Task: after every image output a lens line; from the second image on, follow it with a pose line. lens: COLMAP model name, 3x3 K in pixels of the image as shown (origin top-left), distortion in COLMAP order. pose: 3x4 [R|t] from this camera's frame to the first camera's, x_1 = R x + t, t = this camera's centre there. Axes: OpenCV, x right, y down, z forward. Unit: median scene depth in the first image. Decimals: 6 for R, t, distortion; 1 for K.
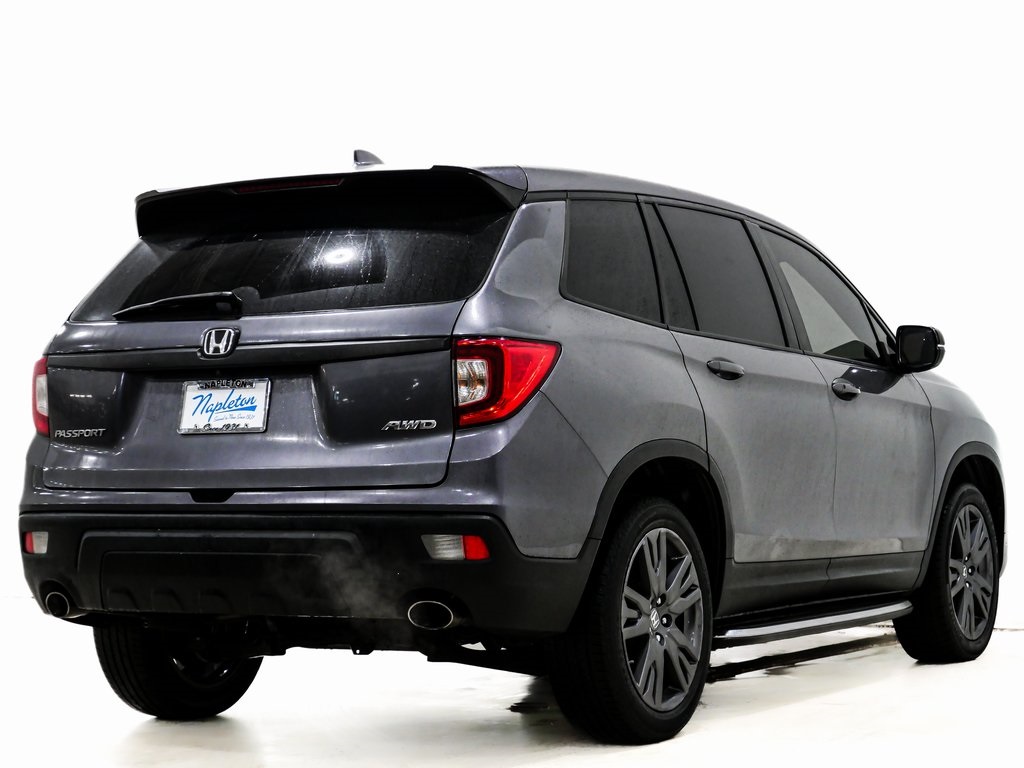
lens RADIAL K [[2308.0, 0, 512.2], [0, 2308.0, 386.5], [0, 0, 1]] dist [-0.136522, 0.000000]
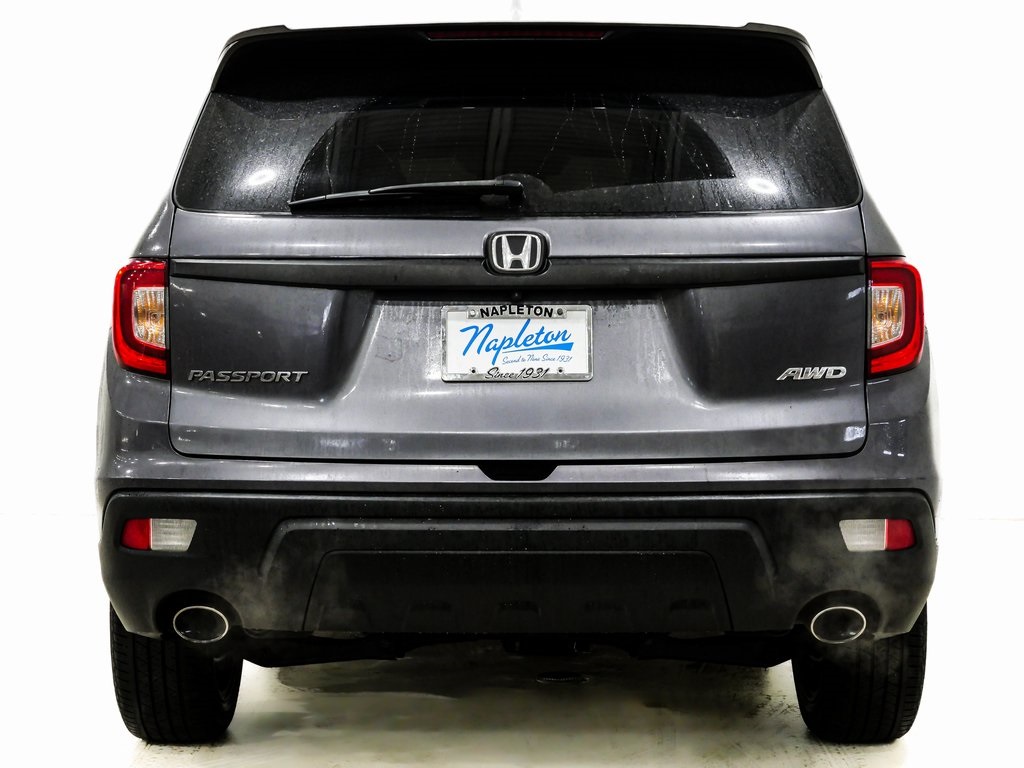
lens RADIAL K [[1892.5, 0, 510.3], [0, 1892.5, 376.9], [0, 0, 1]] dist [0.045048, 0.000000]
pose [[0.878295, -0.011027, 0.477993, -0.407011], [-0.024351, 0.997405, 0.067753, -0.020455], [-0.477499, -0.071147, 0.875747, 0.489338]]
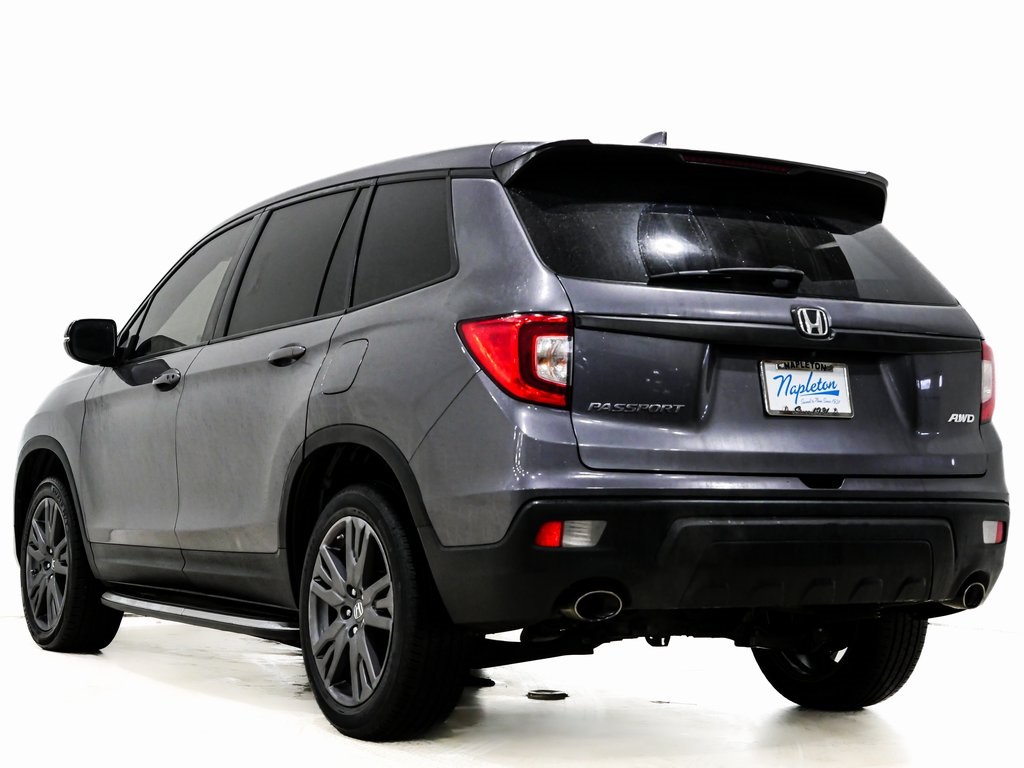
lens RADIAL K [[1892.5, 0, 513.6], [0, 1892.5, 381.0], [0, 0, 1]] dist [0.045048, 0.000000]
pose [[0.498336, 0.059258, 0.864956, -0.874564], [-0.048363, 0.998008, -0.040509, 0.043473], [-0.865634, -0.021645, 0.500210, 0.710841]]
